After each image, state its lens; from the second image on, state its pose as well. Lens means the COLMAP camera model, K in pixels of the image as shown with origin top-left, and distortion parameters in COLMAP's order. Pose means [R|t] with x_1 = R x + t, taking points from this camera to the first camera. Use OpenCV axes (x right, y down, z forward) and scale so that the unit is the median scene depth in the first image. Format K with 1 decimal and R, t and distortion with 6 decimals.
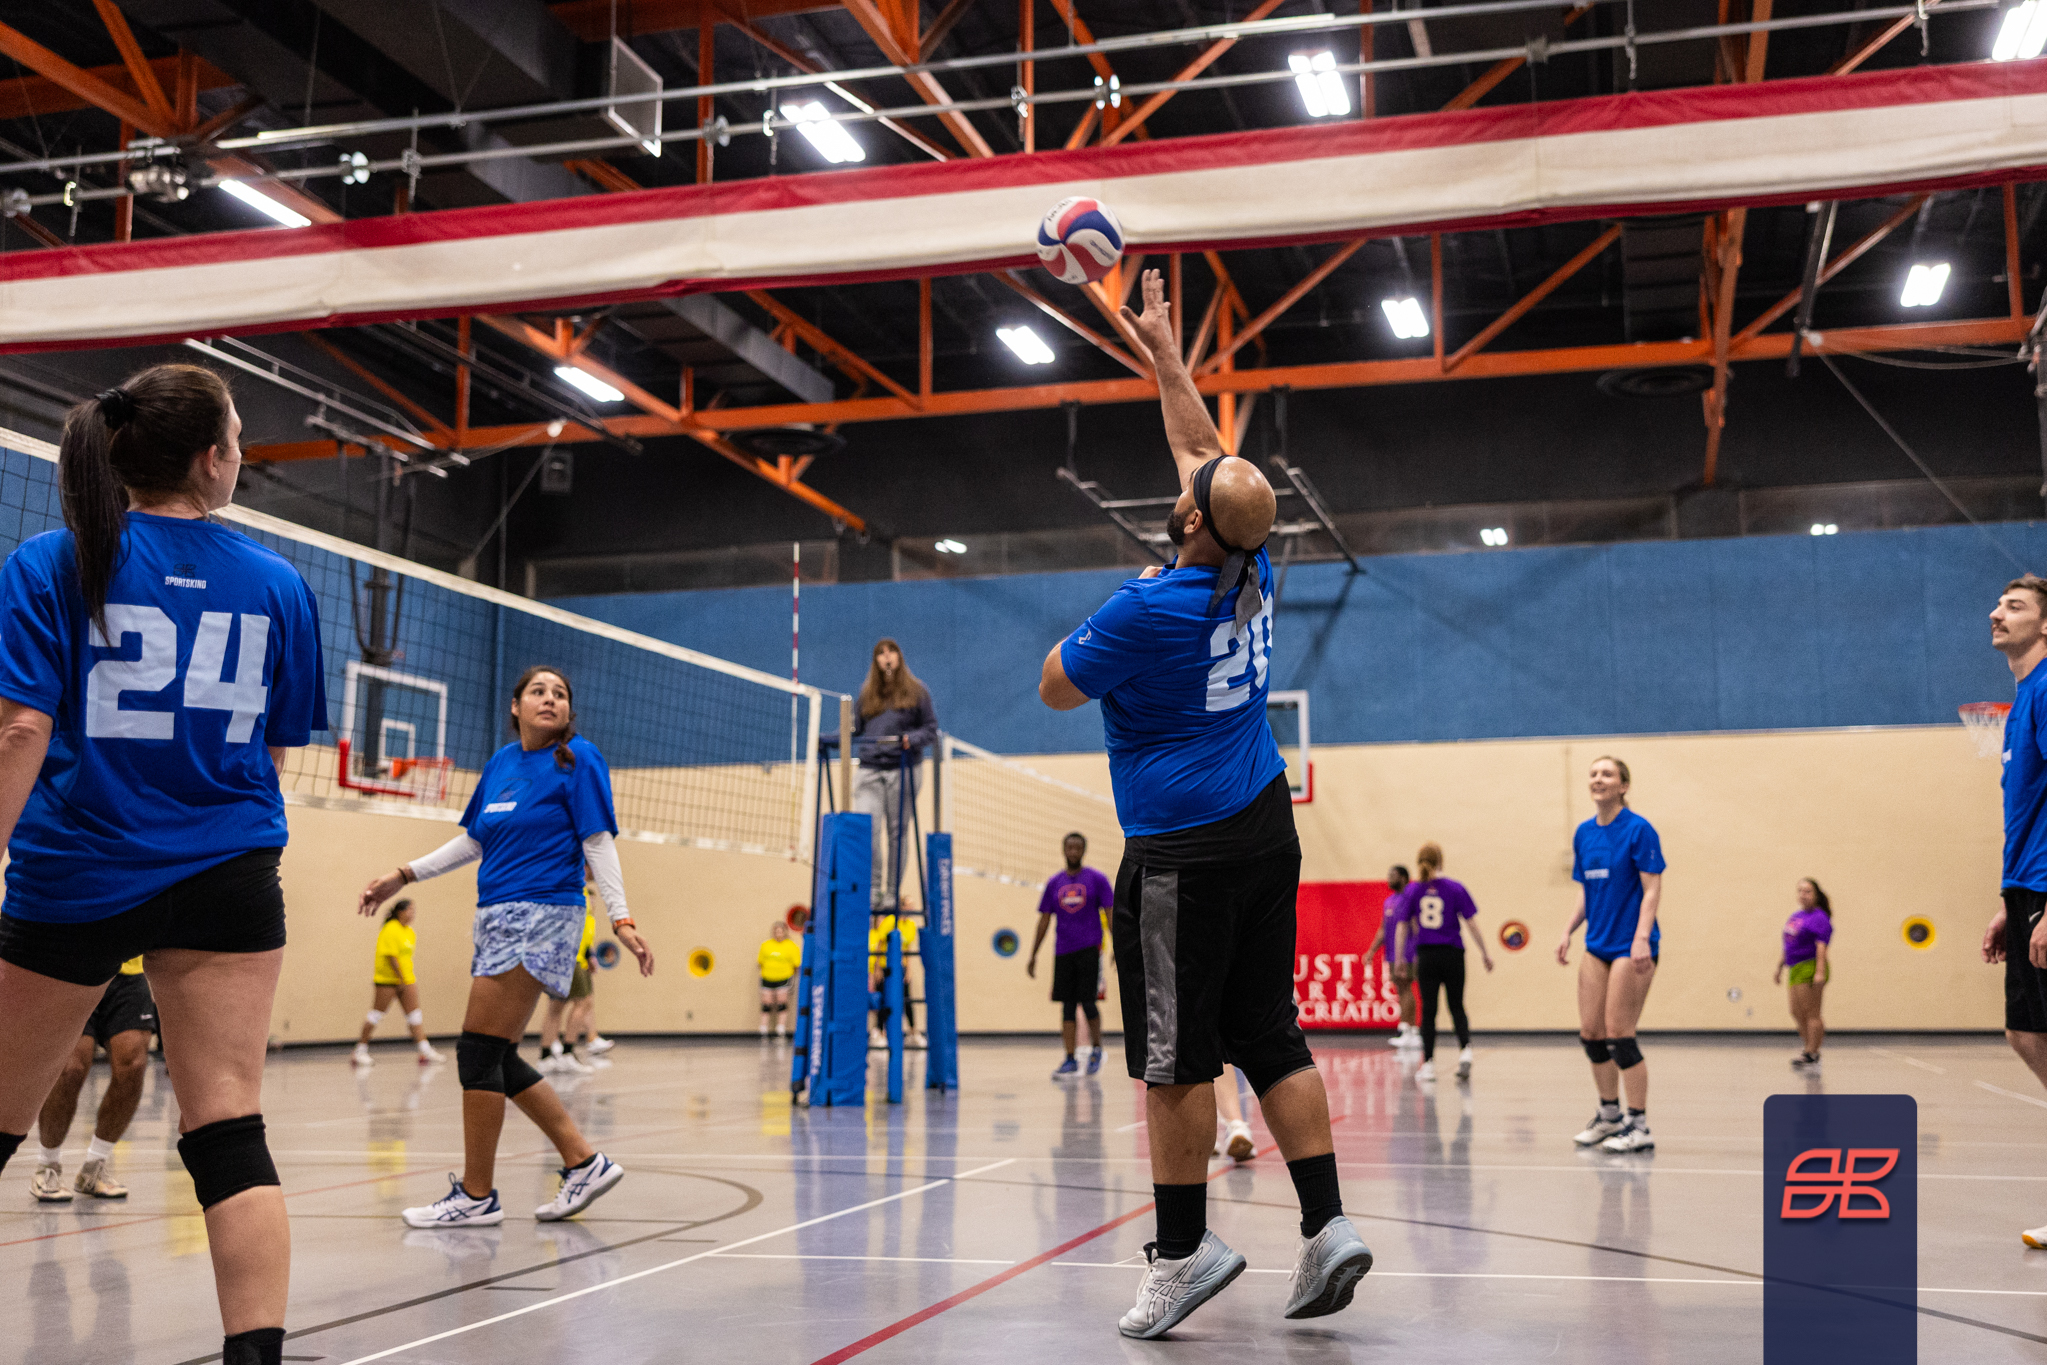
lens RADIAL K [[2233.6, 0, 1093.9], [0, 2233.6, 633.8], [0, 0, 1]] dist [-0.001811, 0.000000]
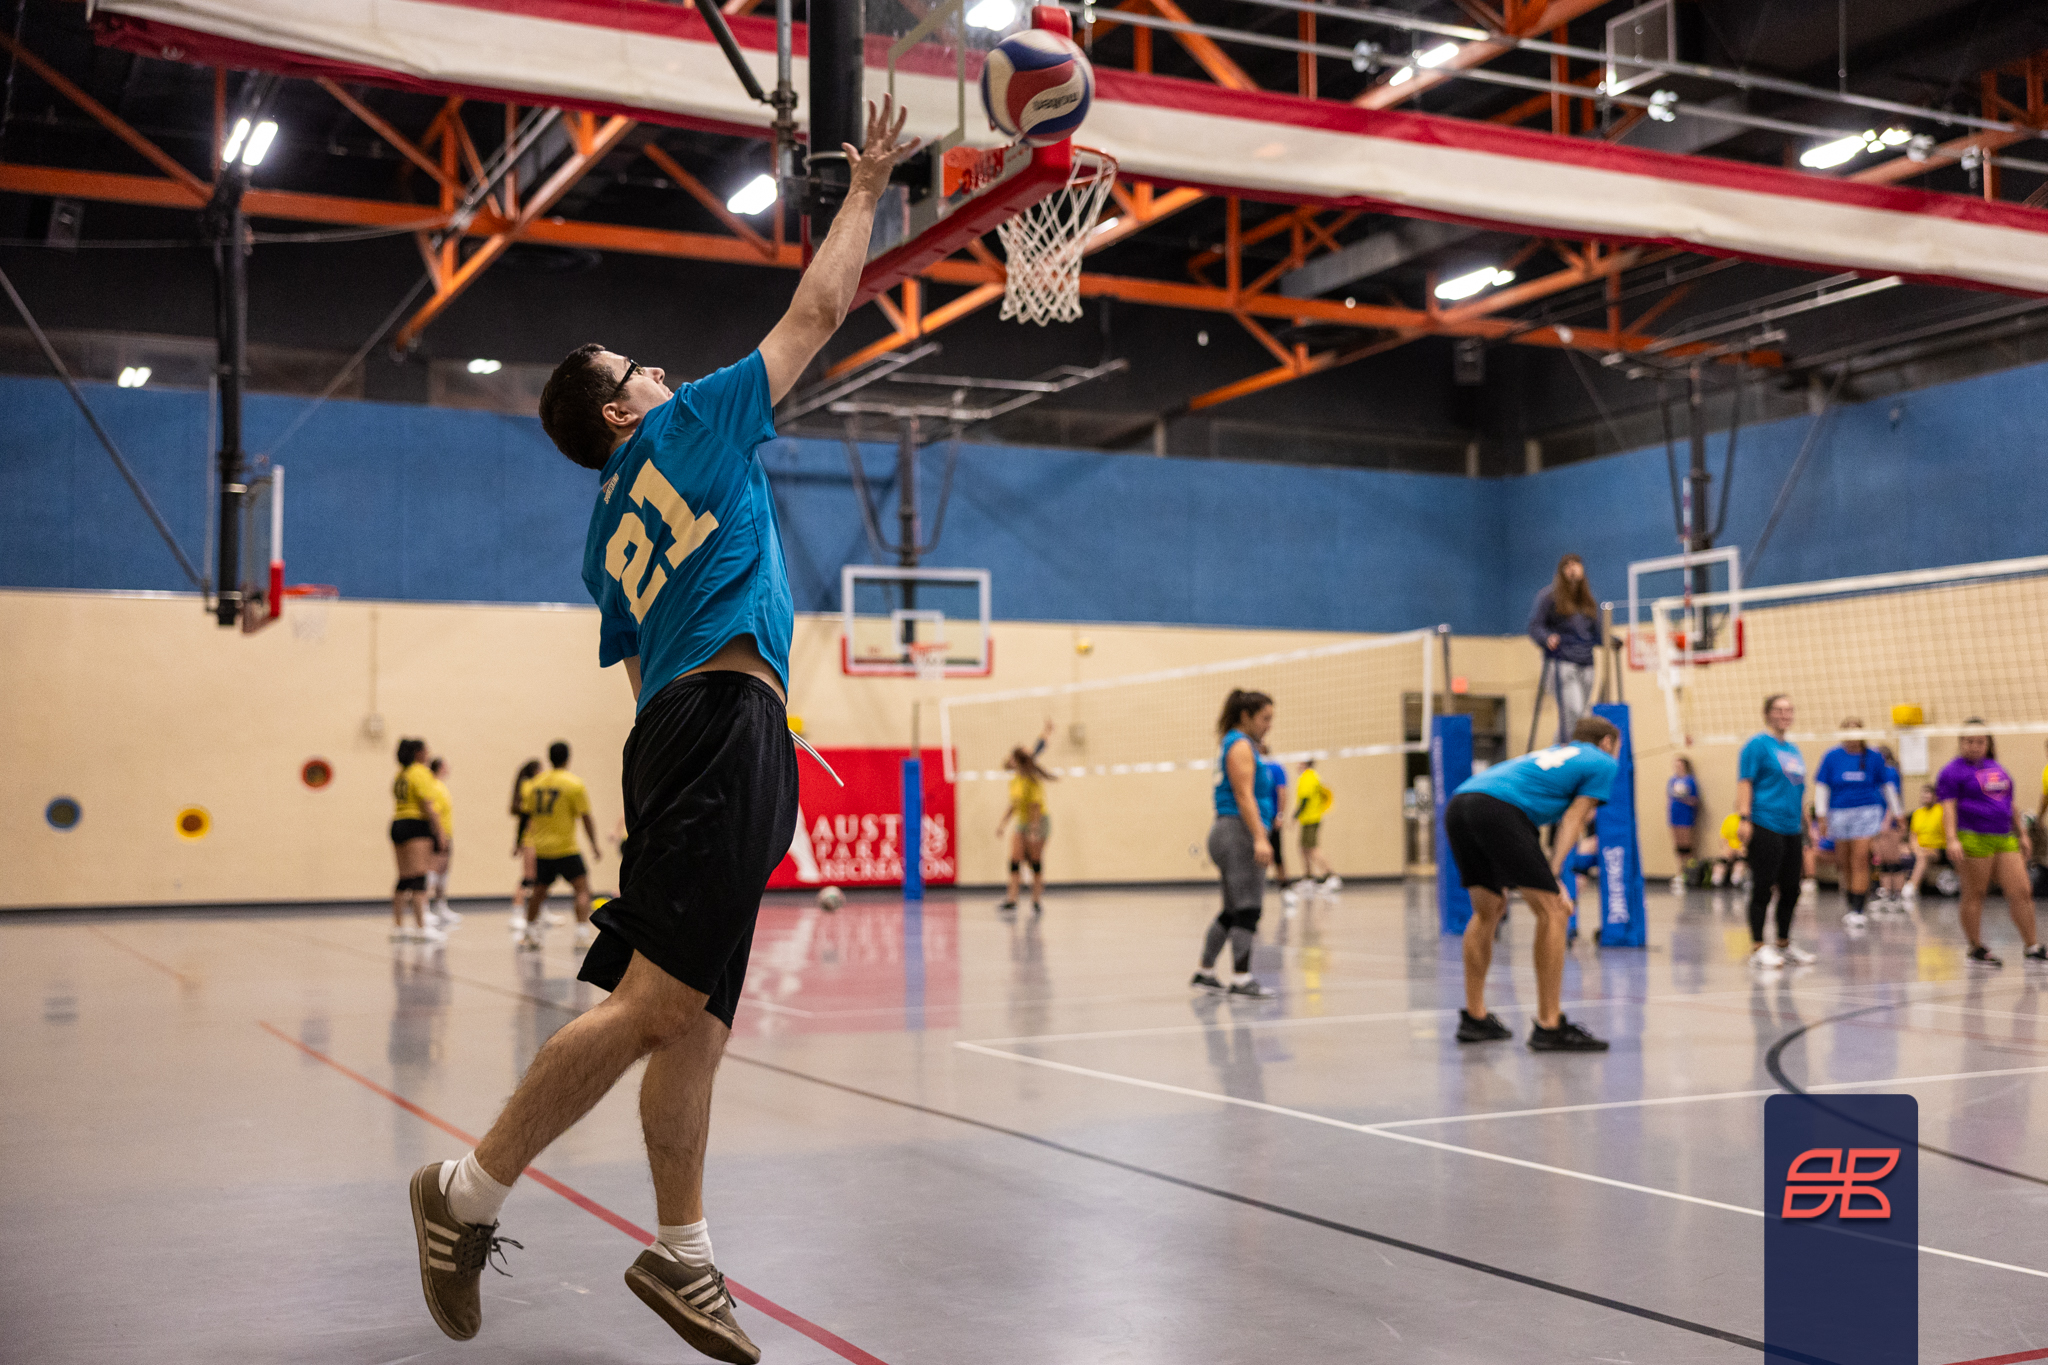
lens RADIAL K [[2323.1, 0, 1023.9], [0, 2323.1, 676.8], [0, 0, 1]] dist [-0.111839, 0.000000]
pose [[0.769767, 0.037346, 0.637232, -0.674648], [-0.086496, 0.995182, 0.046161, 0.026432], [-0.632438, -0.090651, 0.769288, 0.144937]]
